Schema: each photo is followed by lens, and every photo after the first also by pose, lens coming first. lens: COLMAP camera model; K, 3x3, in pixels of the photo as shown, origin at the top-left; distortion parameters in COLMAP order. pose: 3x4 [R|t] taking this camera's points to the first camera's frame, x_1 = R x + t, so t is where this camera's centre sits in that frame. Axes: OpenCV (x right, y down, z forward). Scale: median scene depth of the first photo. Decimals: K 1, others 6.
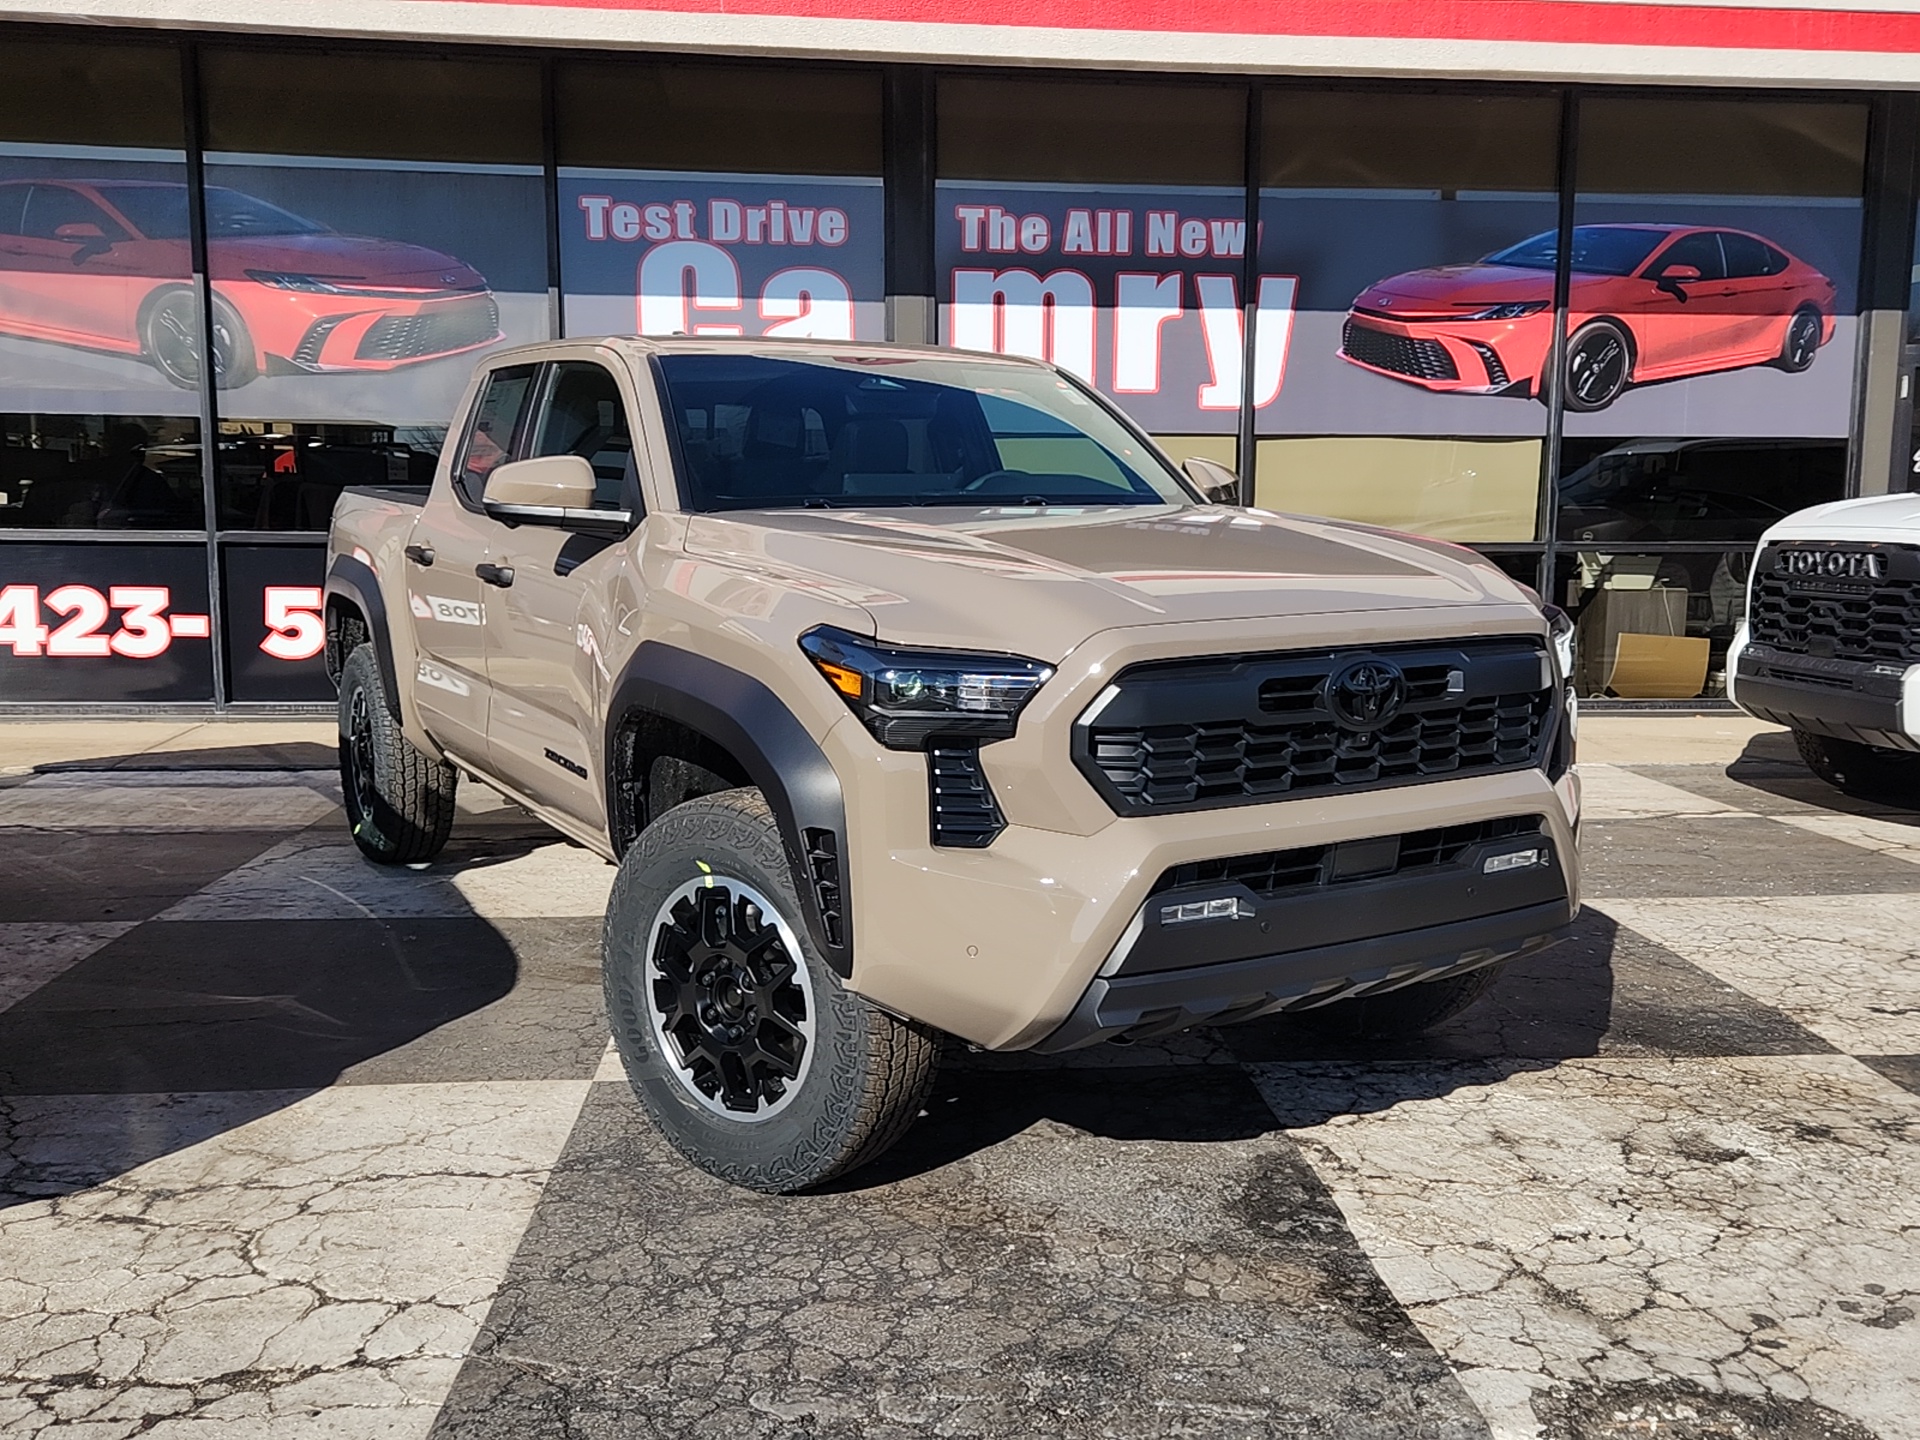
lens RADIAL K [[1672.1, 0, 998.0], [0, 1672.1, 723.2], [0, 0, 1]] dist [0.079857, -0.091778]
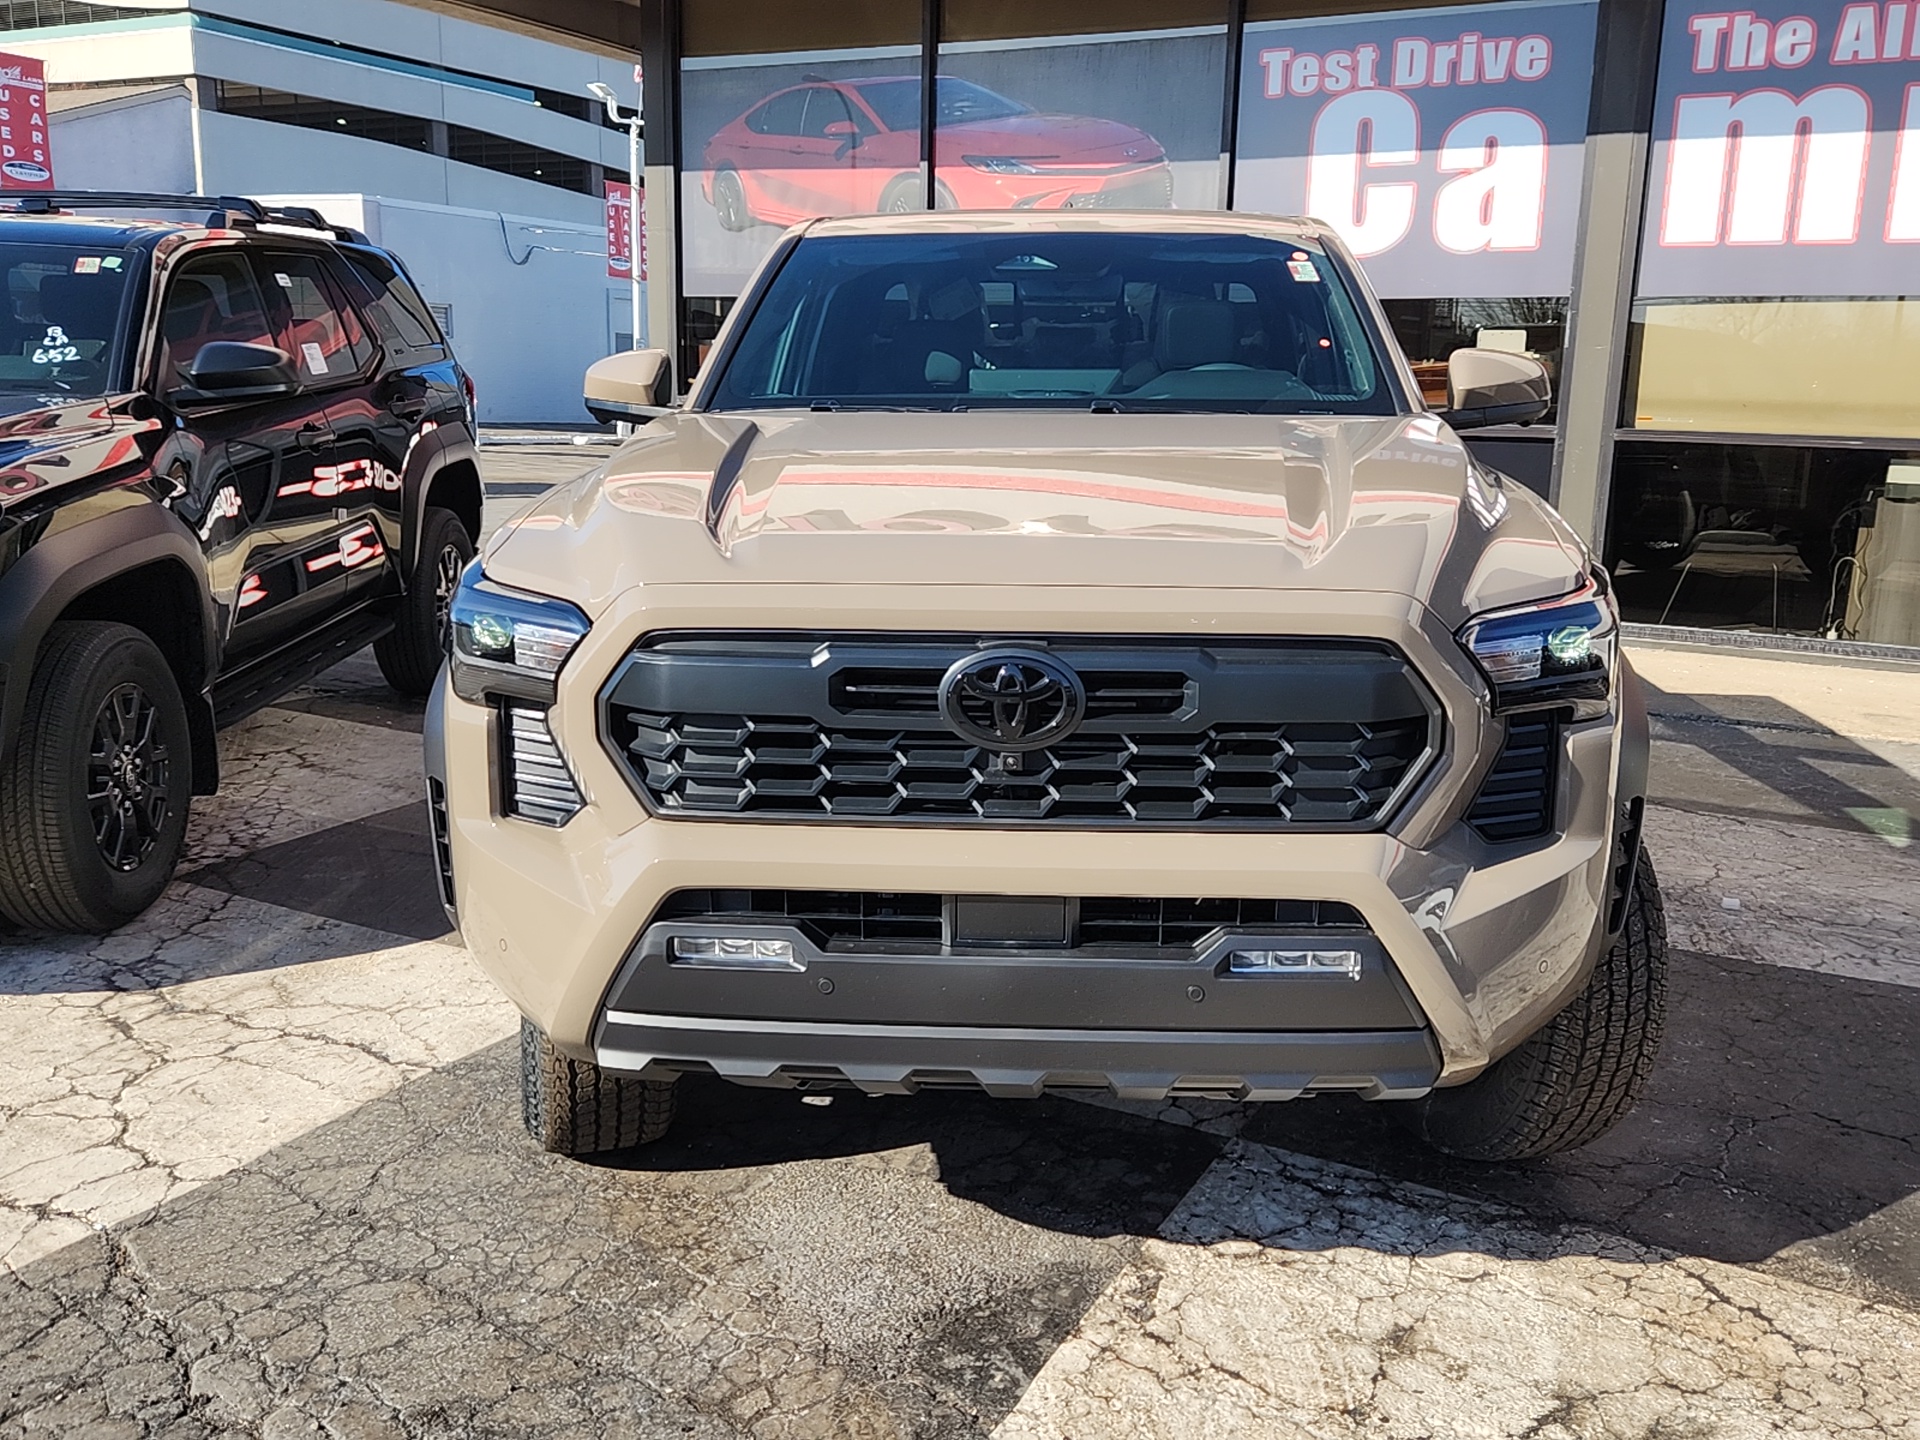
lens RADIAL K [[1672.1, 0, 998.0], [0, 1672.1, 723.2], [0, 0, 1]] dist [0.079857, -0.091778]
pose [[0.832388, 0.125171, -0.539872, 0.186945], [-0.083413, 0.991359, 0.101242, -0.024740], [0.547880, -0.039240, 0.835636, 0.120552]]
